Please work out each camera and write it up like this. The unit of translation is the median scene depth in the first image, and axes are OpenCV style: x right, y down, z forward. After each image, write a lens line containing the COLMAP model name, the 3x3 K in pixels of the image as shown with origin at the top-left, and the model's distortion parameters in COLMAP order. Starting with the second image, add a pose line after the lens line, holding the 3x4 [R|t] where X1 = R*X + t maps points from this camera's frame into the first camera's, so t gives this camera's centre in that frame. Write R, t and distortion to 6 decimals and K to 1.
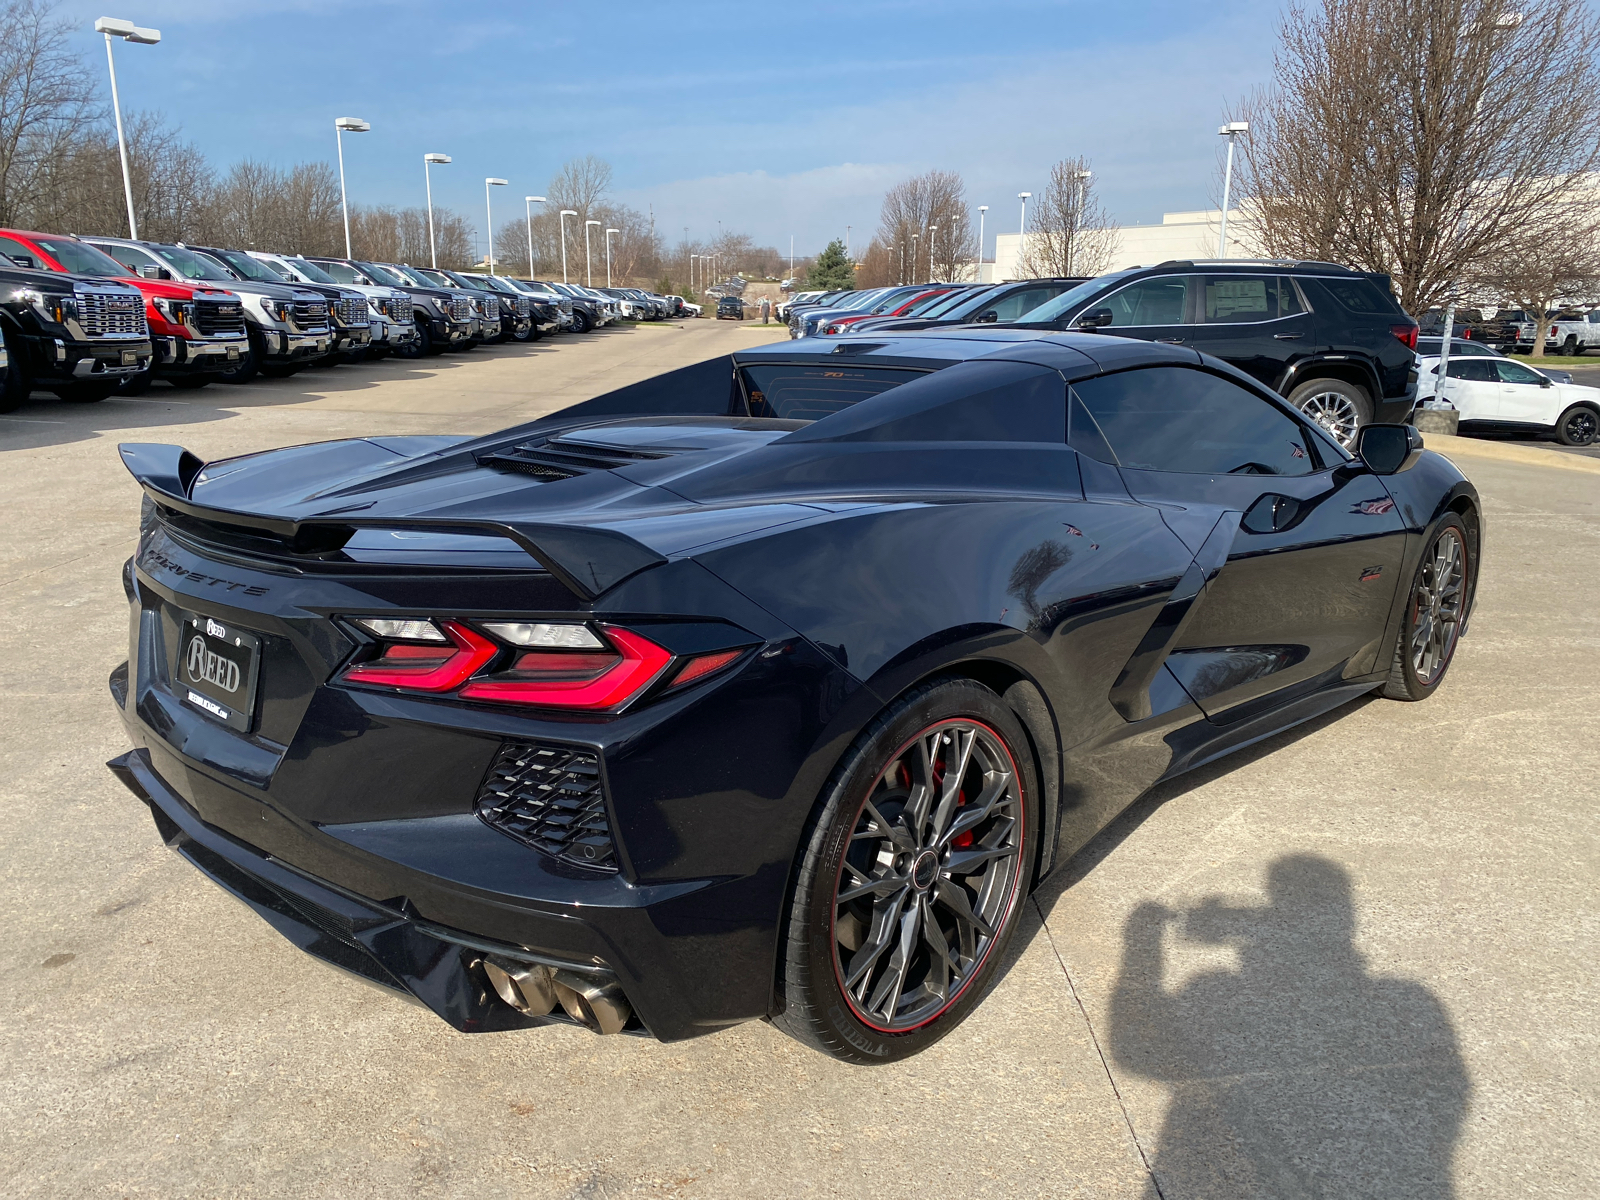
lens RADIAL K [[1259.5, 0, 772.3], [0, 1259.5, 592.9], [0, 0, 1]] dist [0.014349, -0.005577]
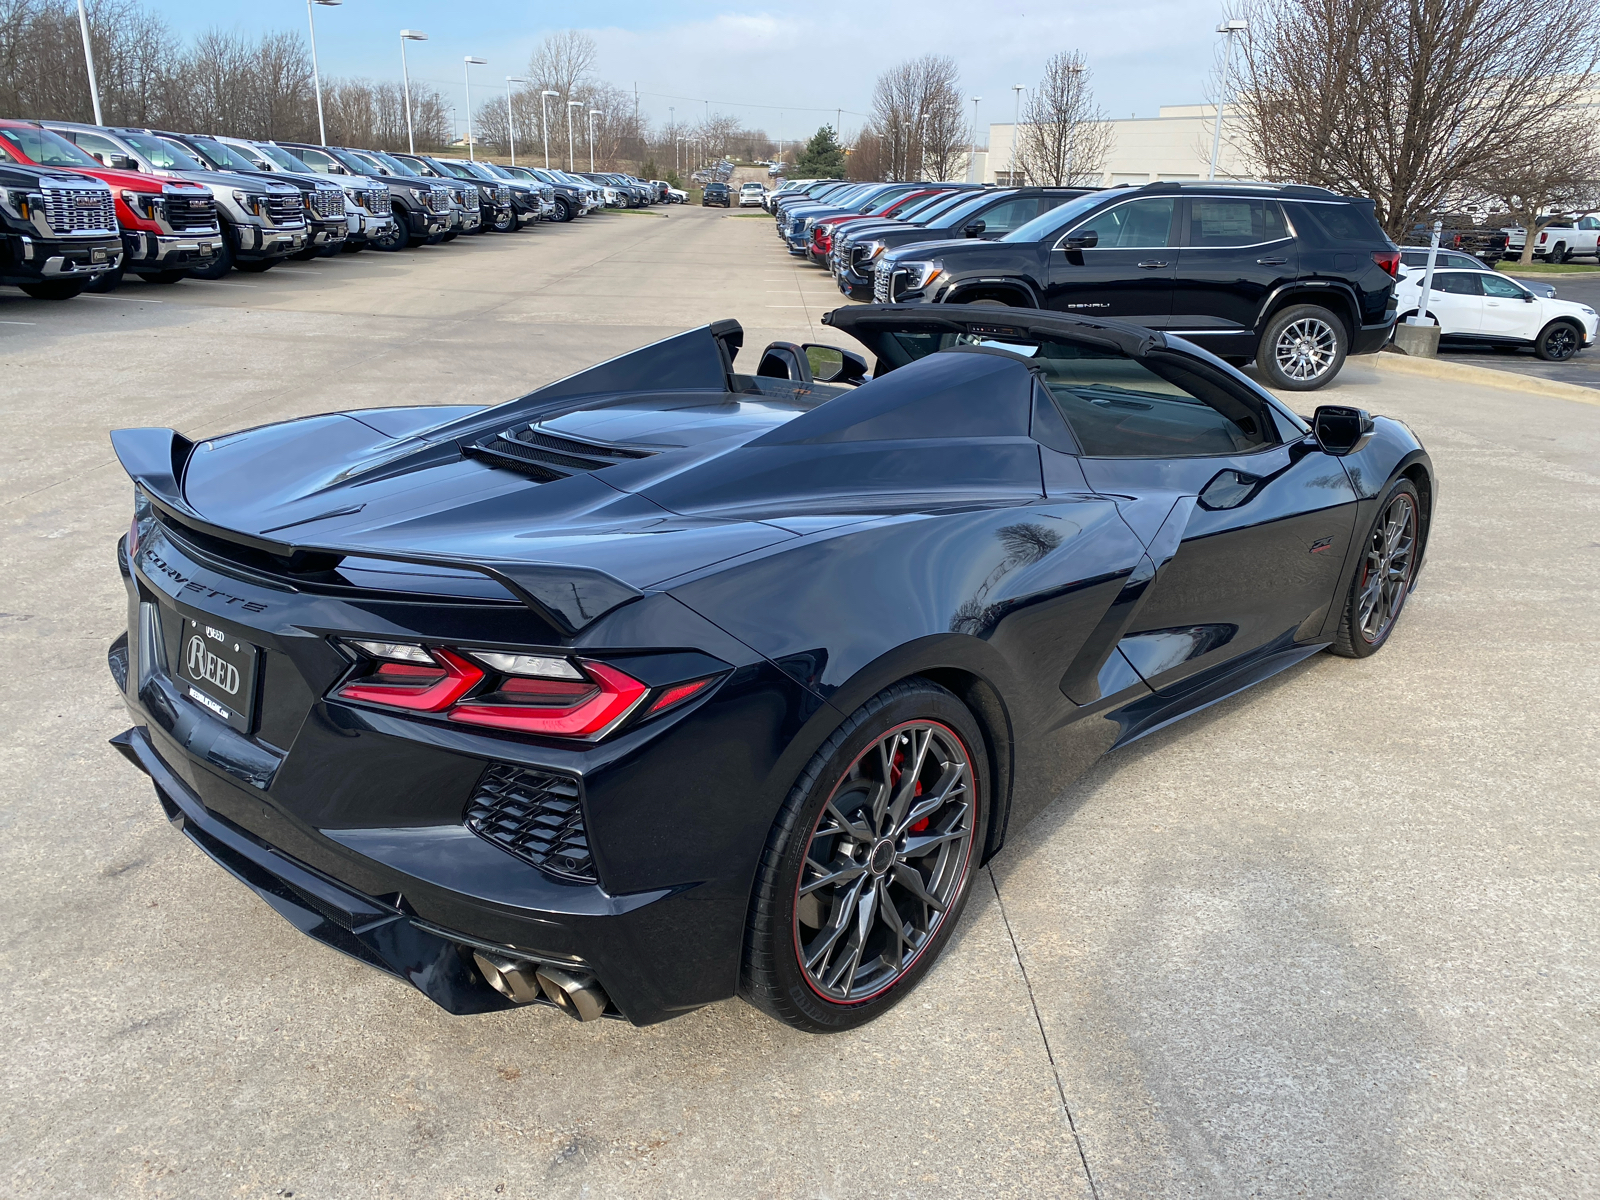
lens RADIAL K [[1259.5, 0, 788.3], [0, 1259.5, 592.6], [0, 0, 1]] dist [0.014349, -0.005577]
pose [[0.999589, 0.011952, 0.026069, 0.006370], [-0.014103, 0.996368, 0.083975, -0.064172], [-0.024971, -0.084308, 0.996127, -0.037965]]
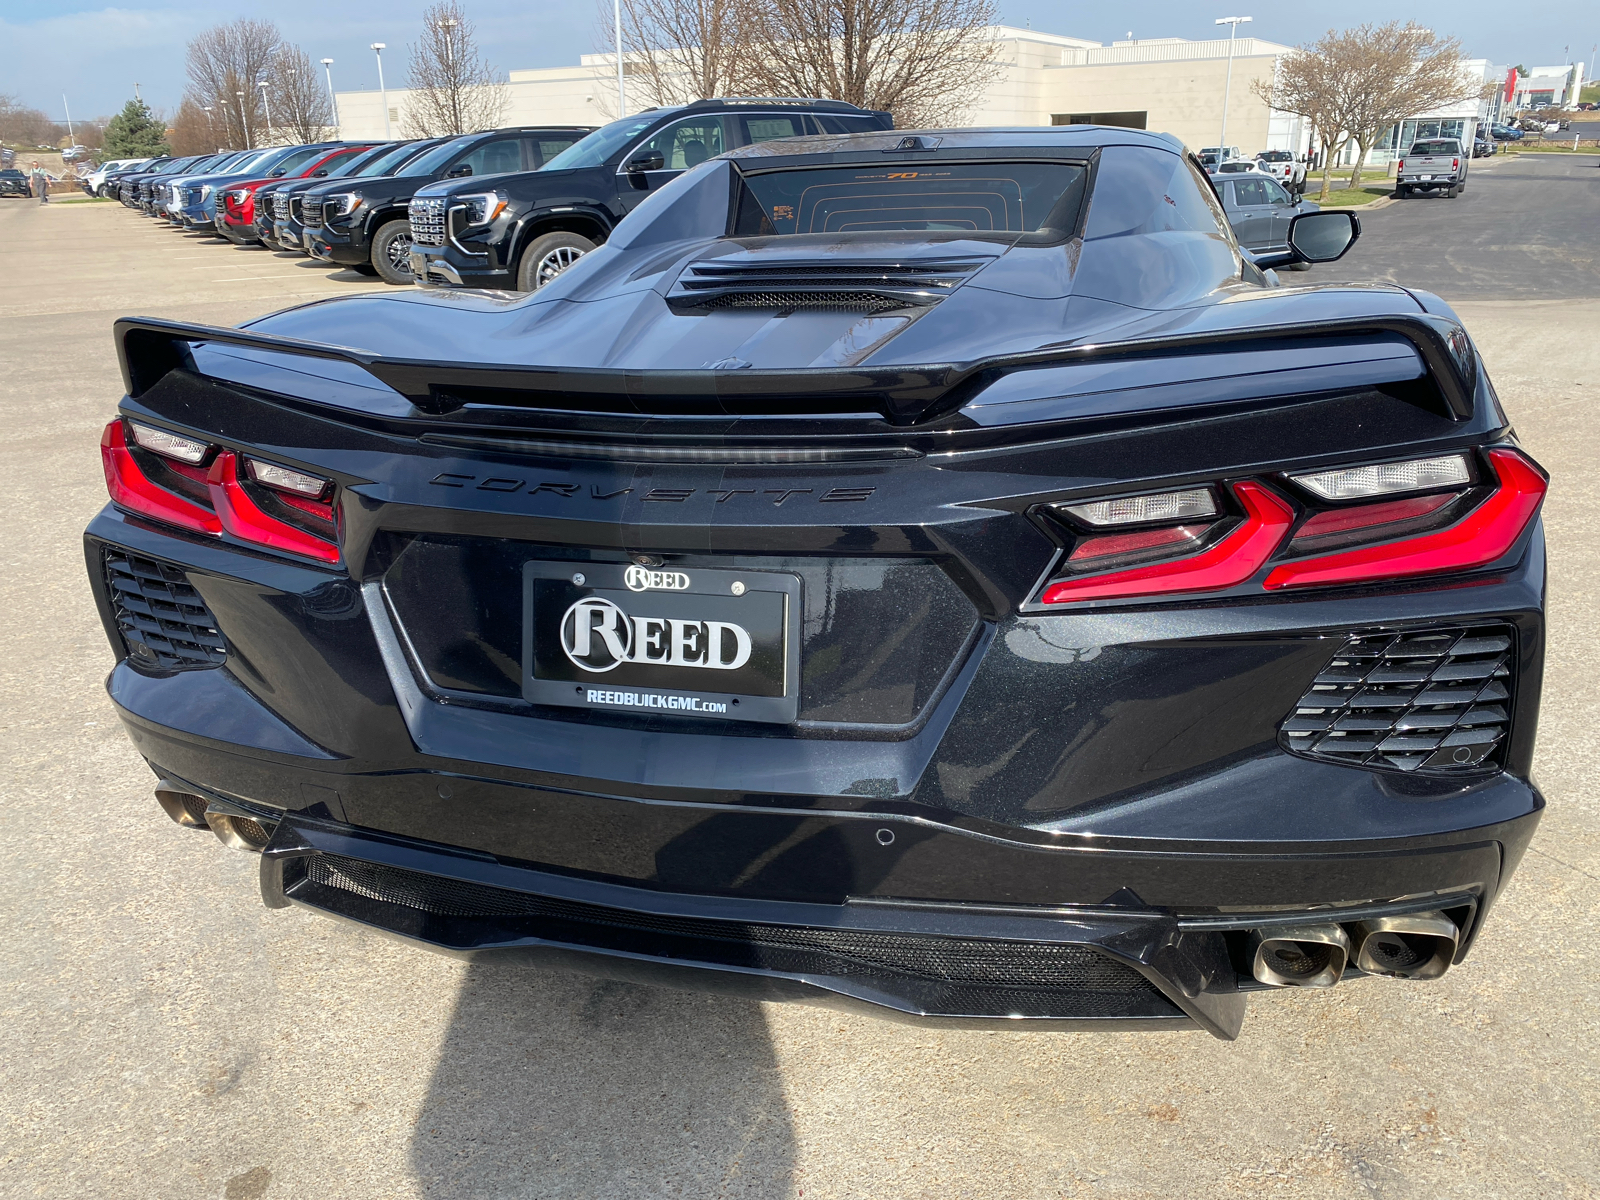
lens RADIAL K [[1259.5, 0, 809.7], [0, 1259.5, 588.5], [0, 0, 1]] dist [0.014349, -0.005577]
pose [[0.867540, -0.181954, 0.462890, -0.426761], [0.137026, 0.982101, 0.129234, -0.022535], [-0.478120, -0.048688, 0.876944, 0.275916]]
